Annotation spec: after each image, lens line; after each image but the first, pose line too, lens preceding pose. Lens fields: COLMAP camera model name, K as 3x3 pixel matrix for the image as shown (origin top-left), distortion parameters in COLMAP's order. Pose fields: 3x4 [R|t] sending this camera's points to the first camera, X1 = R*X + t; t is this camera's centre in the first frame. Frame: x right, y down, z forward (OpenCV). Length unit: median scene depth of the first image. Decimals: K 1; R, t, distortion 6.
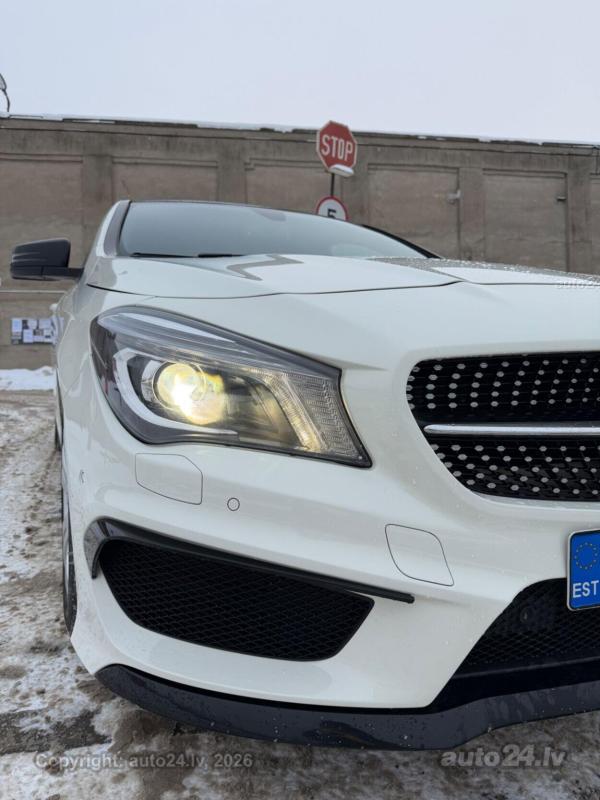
lens RADIAL K [[567.6, 0, 300.0], [0, 567.6, 400.0], [0, 0, 1]] dist [-0.004203, 0.000403]
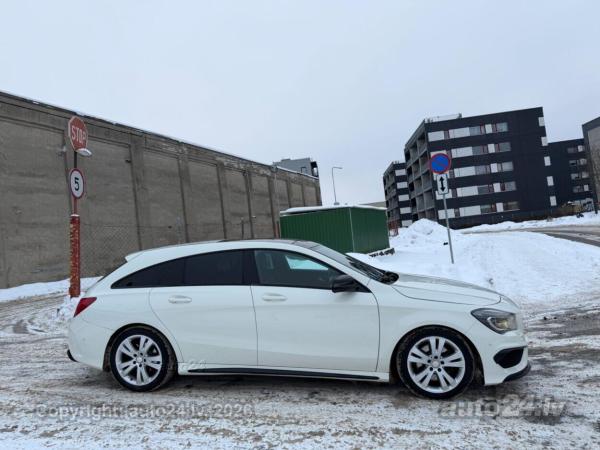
lens RADIAL K [[417.0, 0, 295.1], [0, 417.0, 223.5], [0, 0, 1]] dist [0.071161, -0.084604]
pose [[0.553083, -0.000620, 0.833126, -0.262362], [0.112847, 0.990840, -0.074178, -0.049701], [-0.825448, 0.135042, 0.548087, 0.014446]]
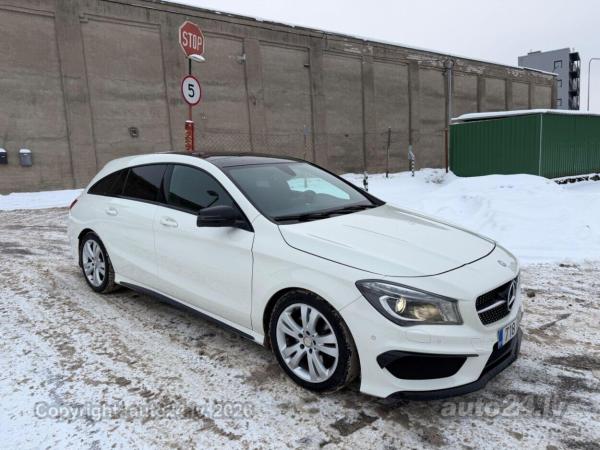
lens RADIAL K [[417.0, 0, 295.1], [0, 417.0, 223.5], [0, 0, 1]] dist [0.071161, -0.084604]
pose [[0.898776, -0.080209, 0.431008, -0.102185], [0.040965, 0.994185, 0.099590, -0.043857], [-0.436489, -0.071853, 0.896836, -0.049901]]
